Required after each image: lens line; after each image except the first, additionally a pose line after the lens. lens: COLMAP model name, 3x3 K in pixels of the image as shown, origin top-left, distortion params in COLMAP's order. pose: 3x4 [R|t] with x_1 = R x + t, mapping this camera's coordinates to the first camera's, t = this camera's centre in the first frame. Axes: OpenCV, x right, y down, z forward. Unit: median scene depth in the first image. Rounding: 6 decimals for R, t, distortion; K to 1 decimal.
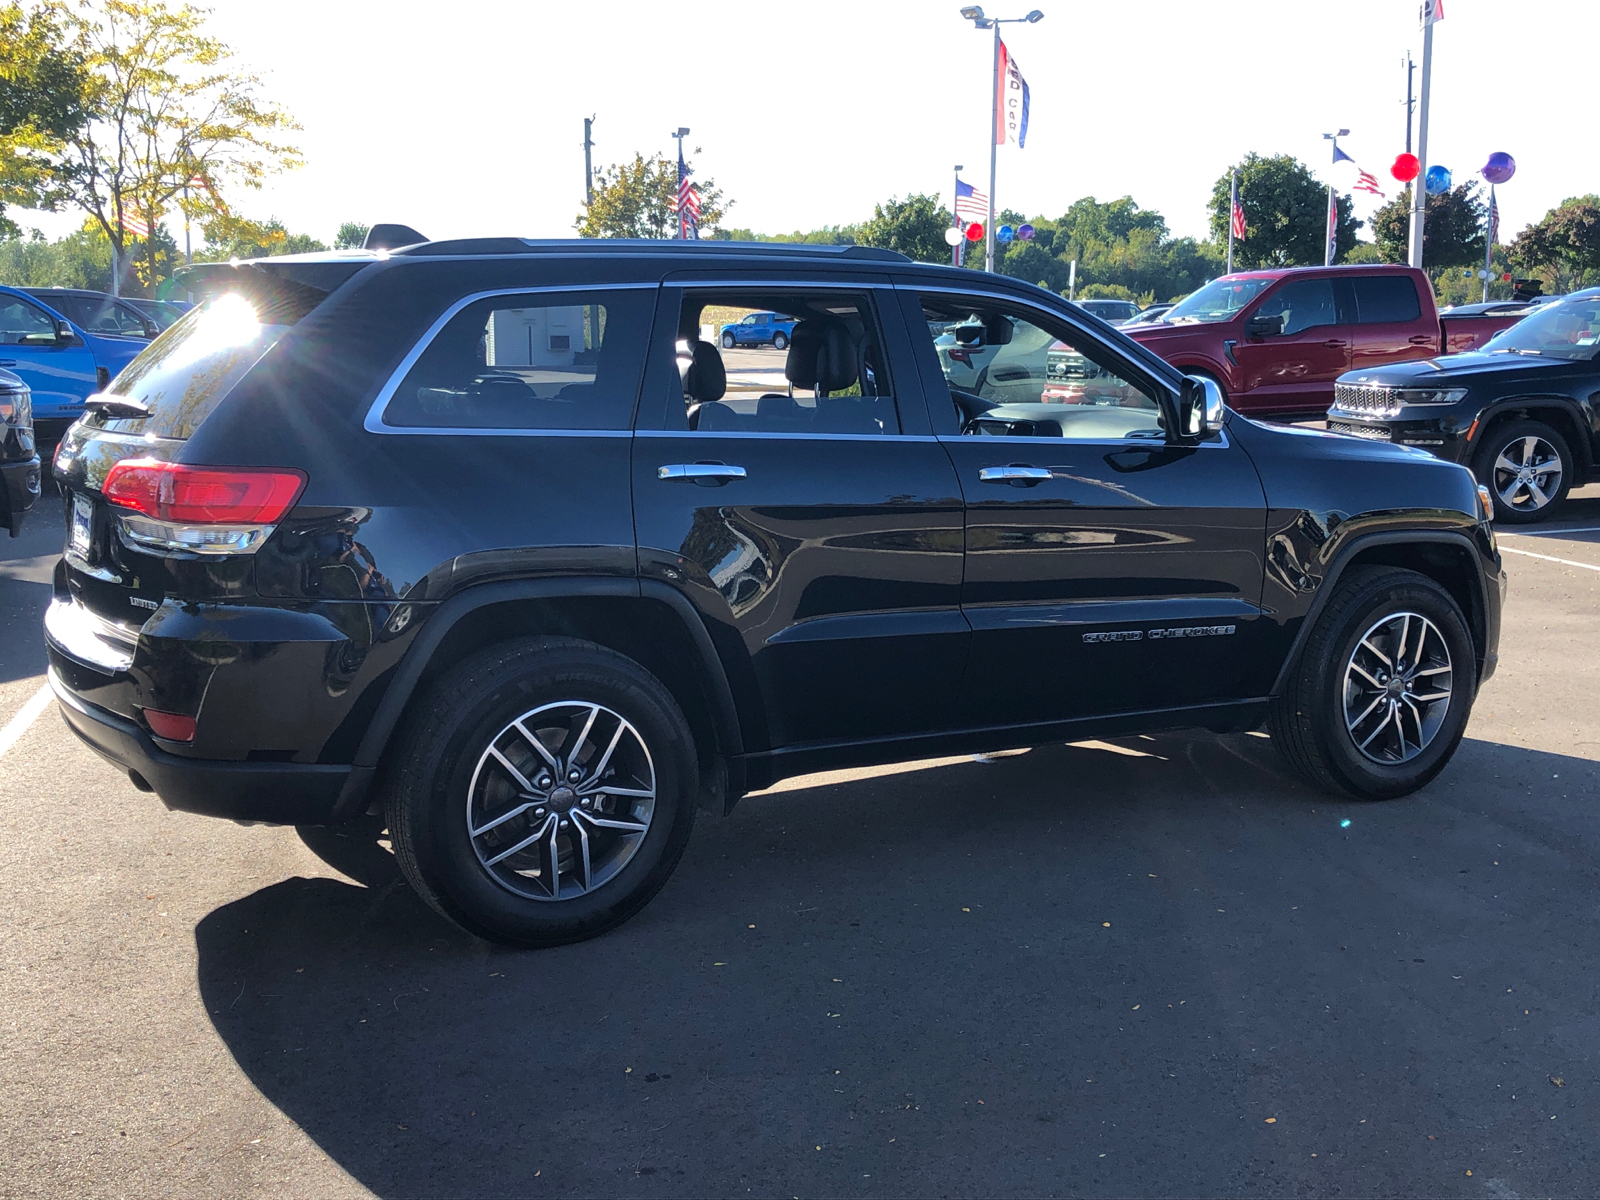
lens RADIAL K [[1839.4, 0, 800.0], [0, 1839.4, 600.0], [0, 0, 1]] dist [0.114689, -0.318830]
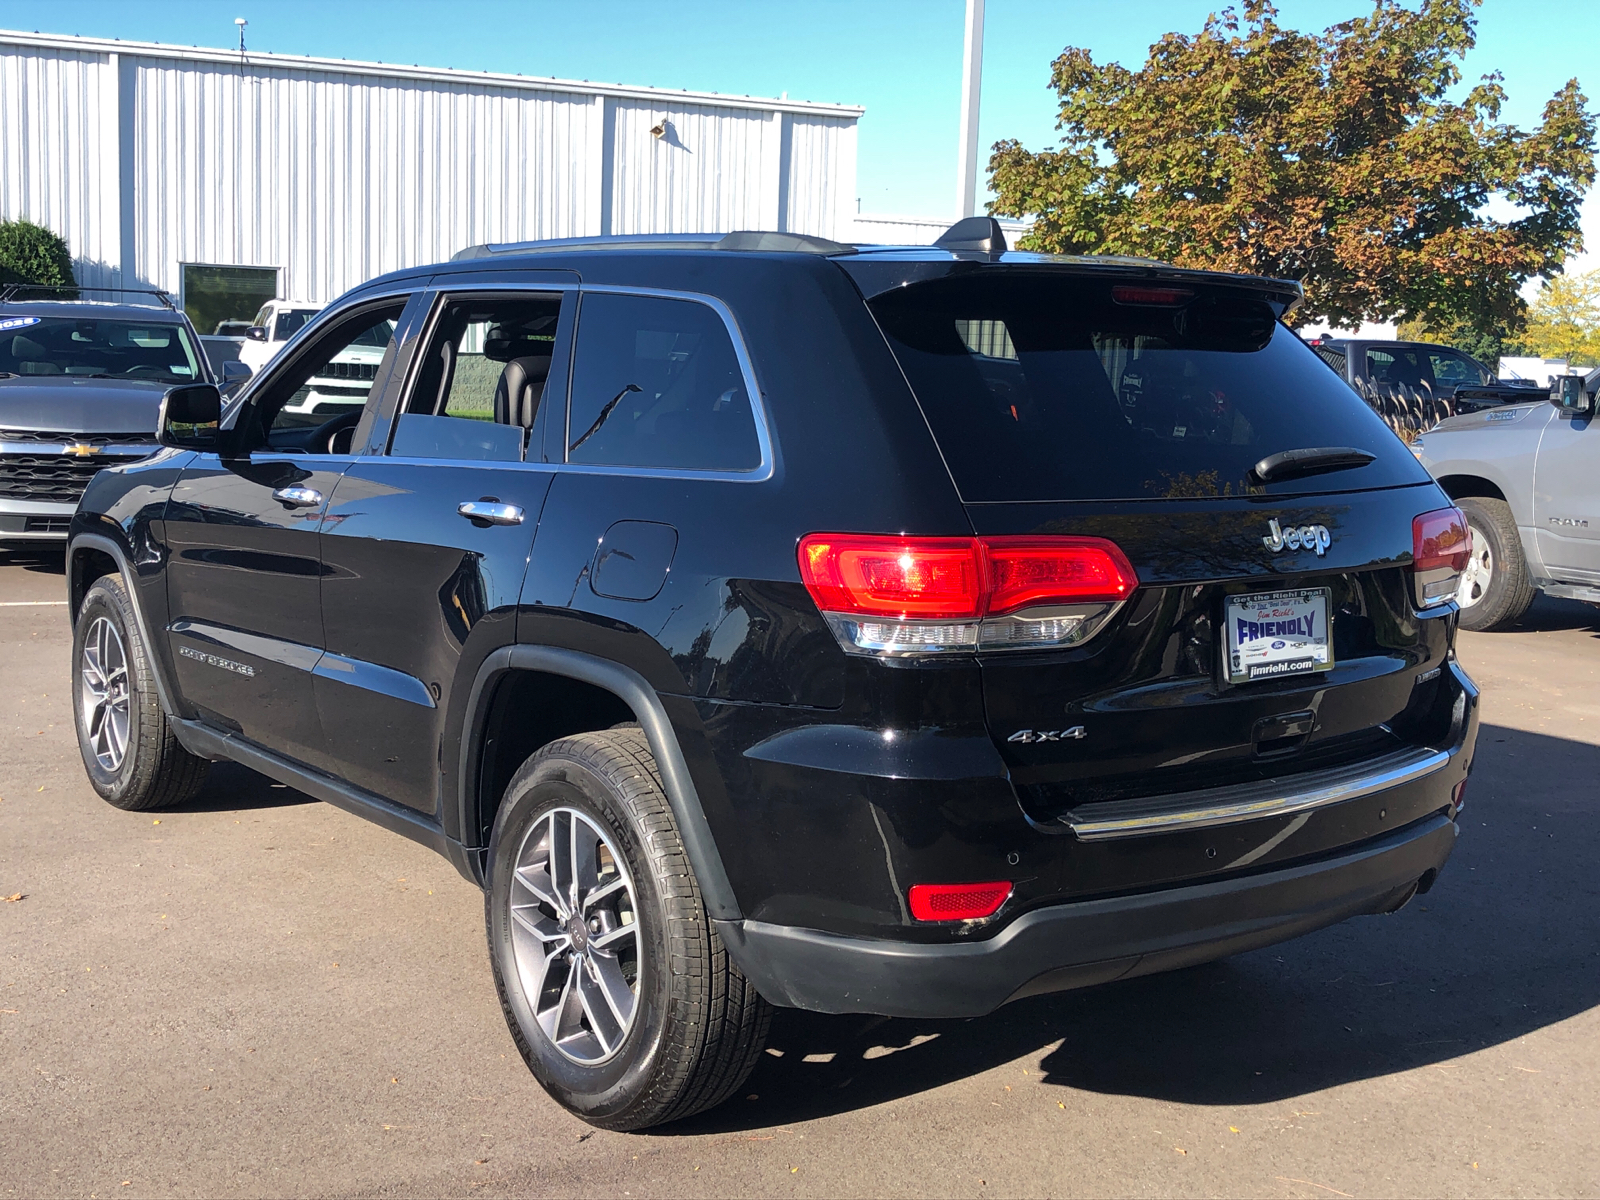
lens RADIAL K [[1839.4, 0, 800.0], [0, 1839.4, 600.0], [0, 0, 1]] dist [0.114689, -0.318830]
pose [[-0.132288, -0.138592, 0.981474, -0.149952], [0.121228, 0.980481, 0.154791, -0.026458], [-0.983770, 0.139460, -0.112905, 0.178422]]
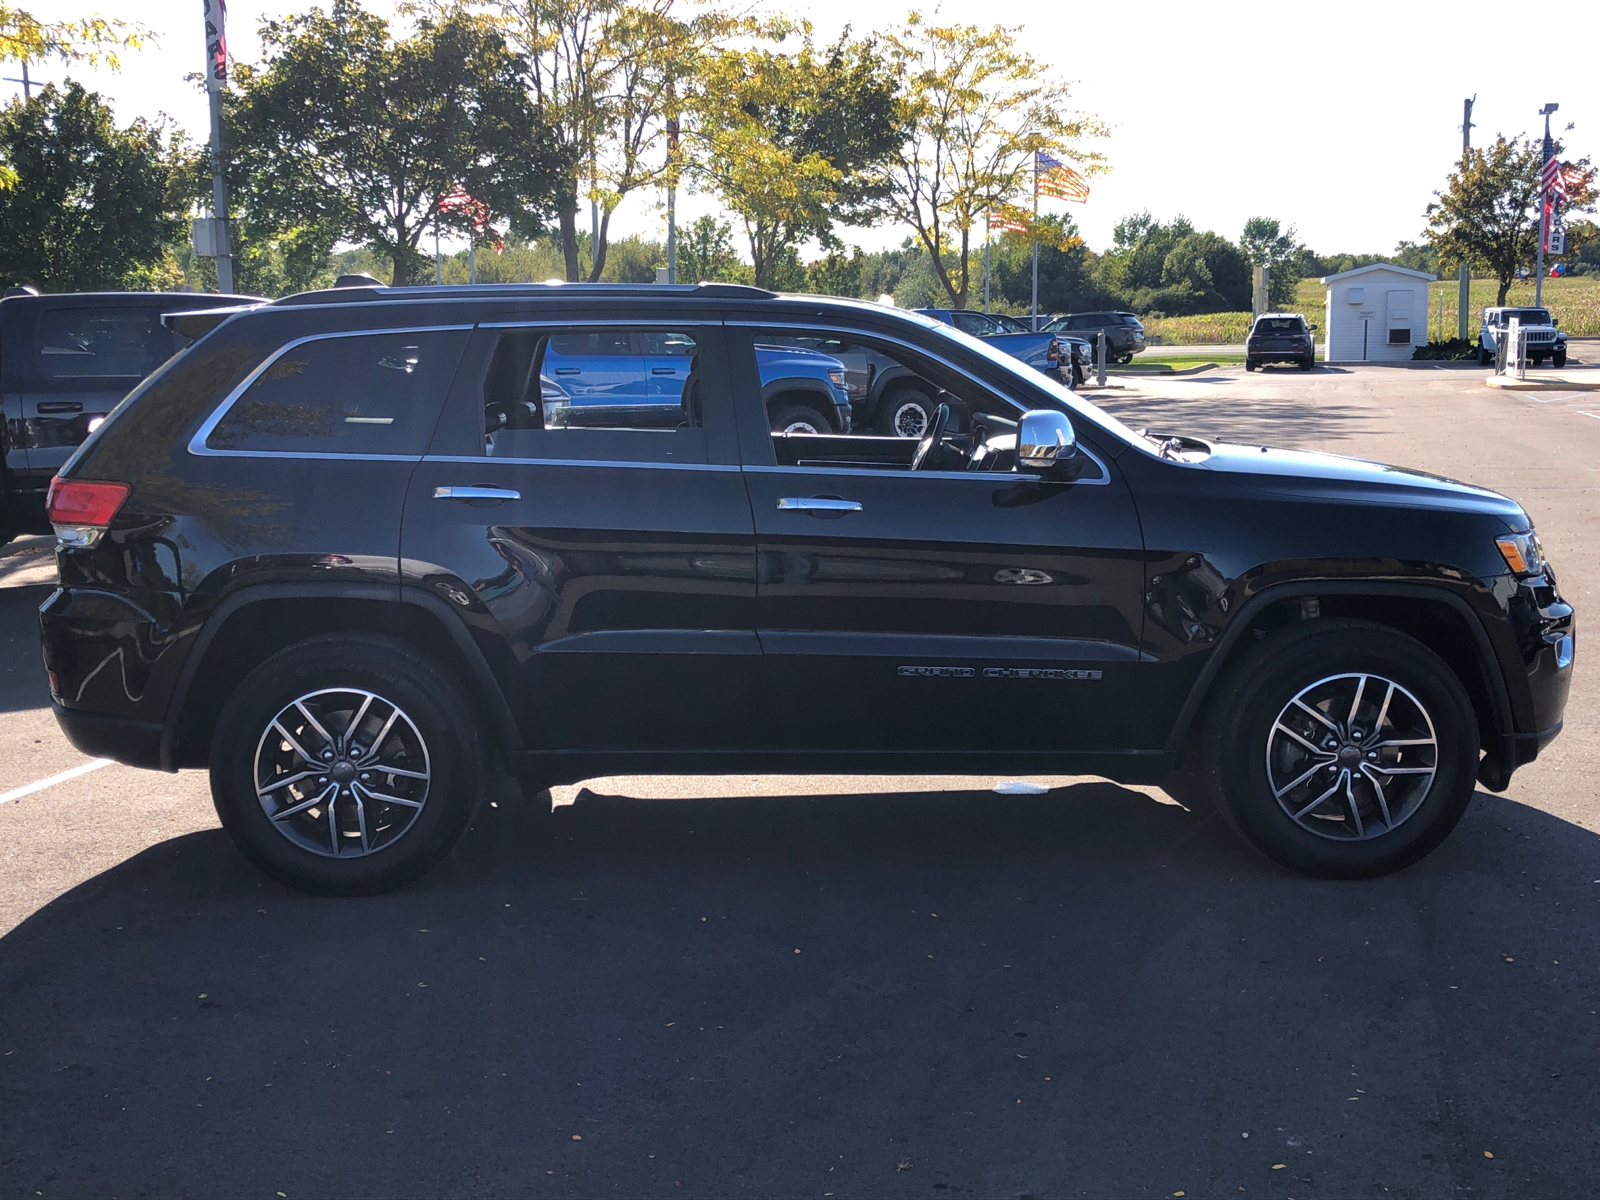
lens RADIAL K [[1839.4, 0, 800.0], [0, 1839.4, 600.0], [0, 0, 1]] dist [0.114689, -0.318830]
pose [[0.877162, 0.059754, -0.476462, 0.090624], [-0.057828, 0.998151, 0.018719, -0.005186], [0.476700, 0.011133, 0.878996, 0.015067]]
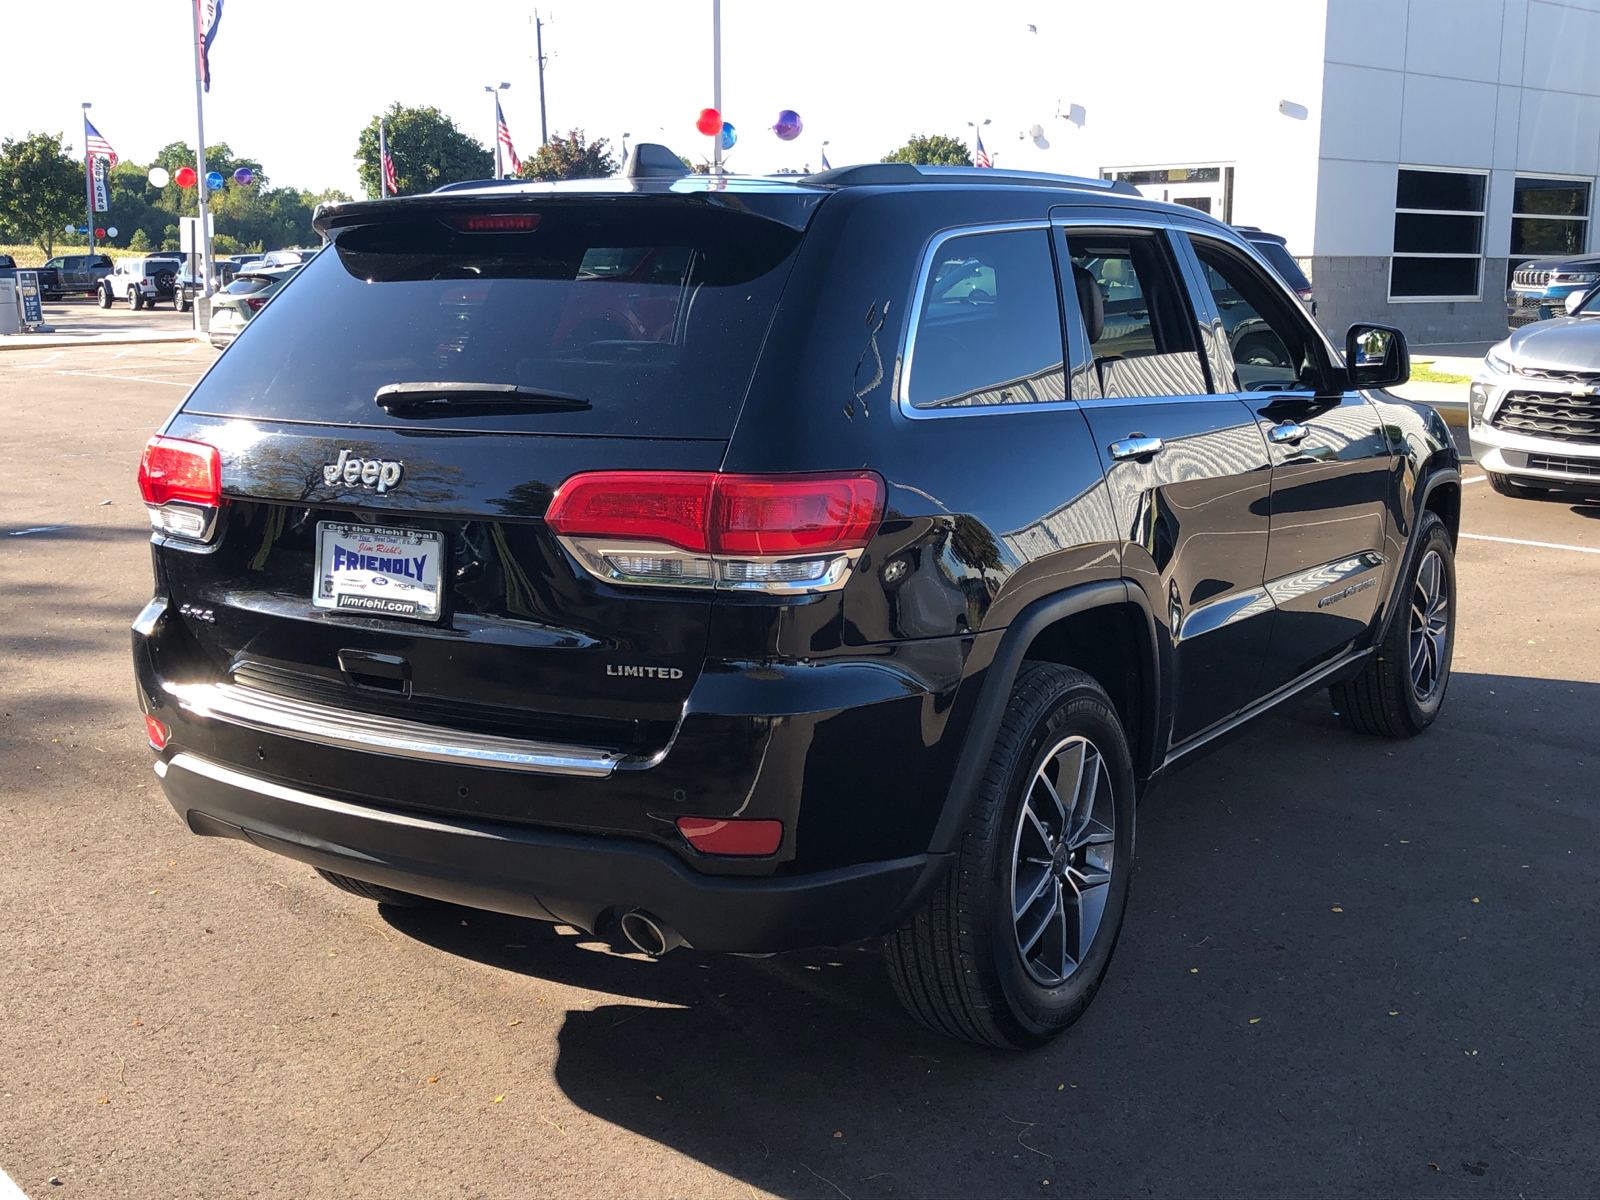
lens RADIAL K [[1816.2, 0, 800.0], [0, 1816.2, 600.0], [0, 0, 1]] dist [0.122657, -0.197544]
pose [[0.888341, -0.091138, 0.450050, -0.078732], [0.078880, 0.995824, 0.045962, -0.006985], [-0.452359, -0.005330, 0.891820, 0.044856]]
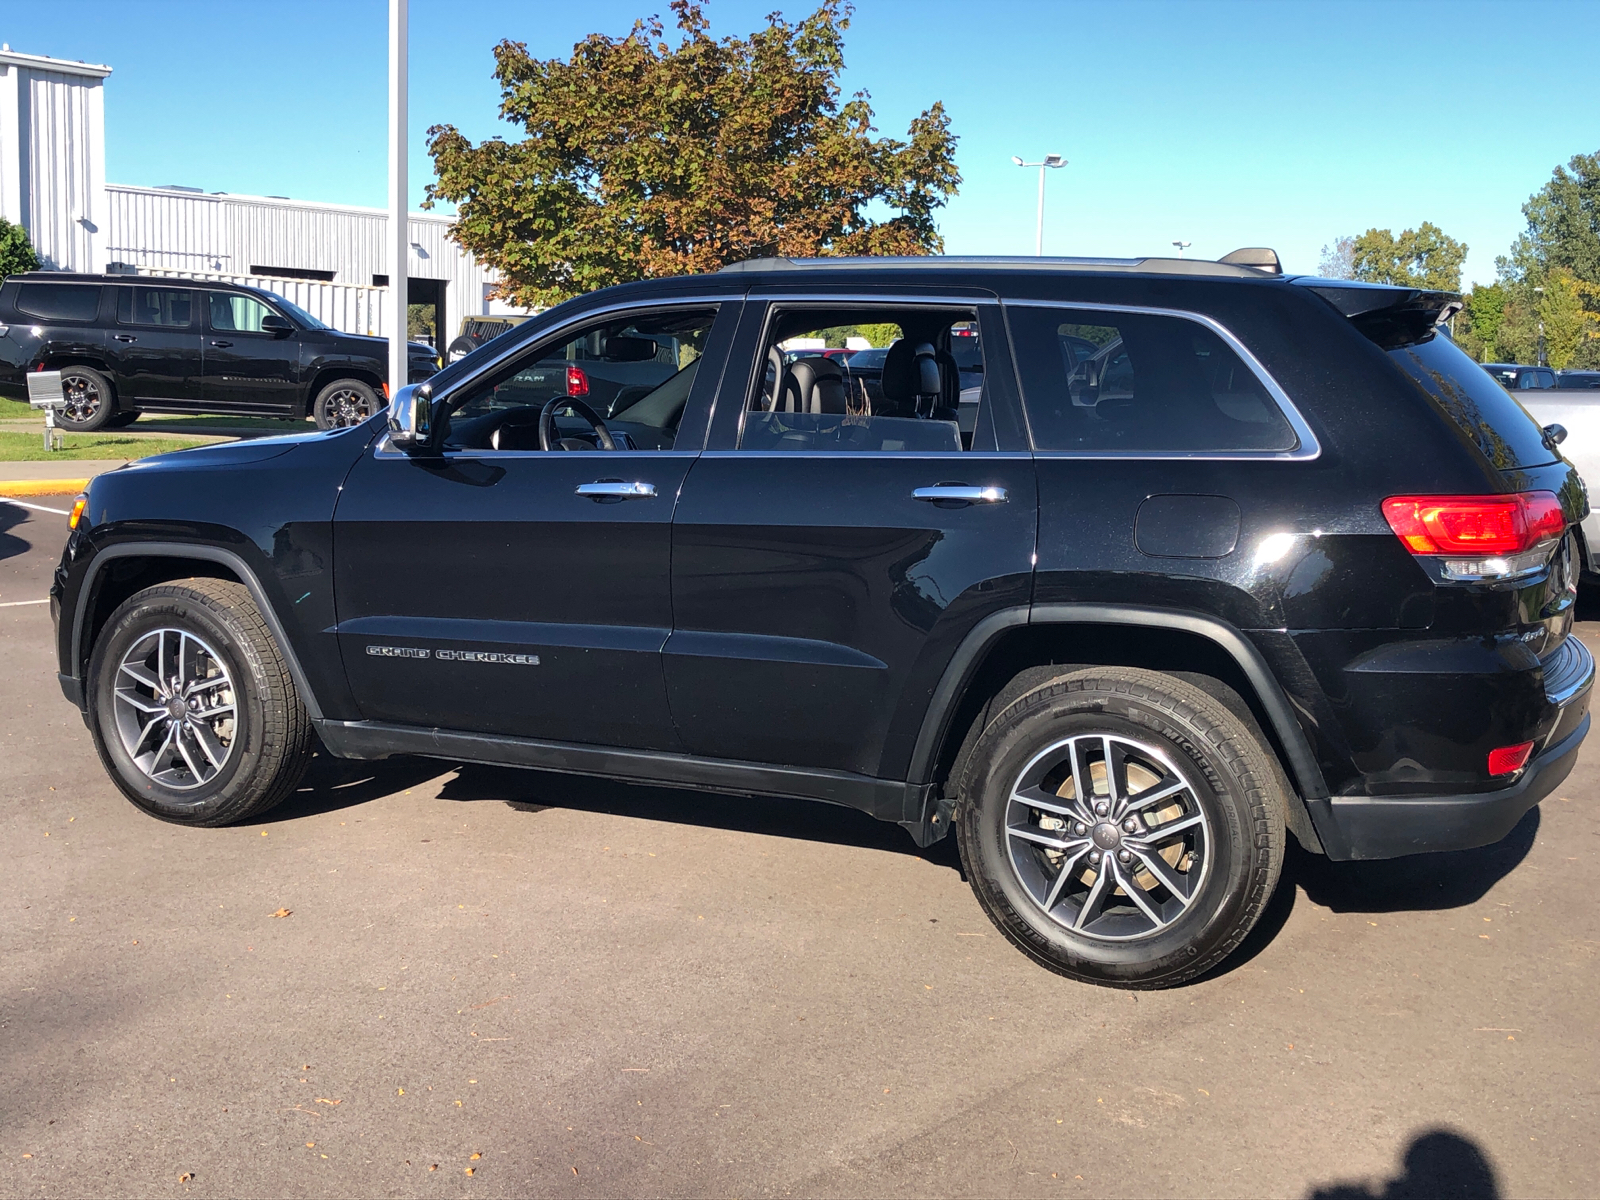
lens RADIAL K [[1839.4, 0, 800.0], [0, 1839.4, 600.0], [0, 0, 1]] dist [0.114689, -0.318830]
pose [[-0.578403, -0.128159, 0.805621, -0.136322], [0.093643, 0.970622, 0.221639, -0.039675], [-0.810359, 0.203637, -0.549409, 0.267787]]
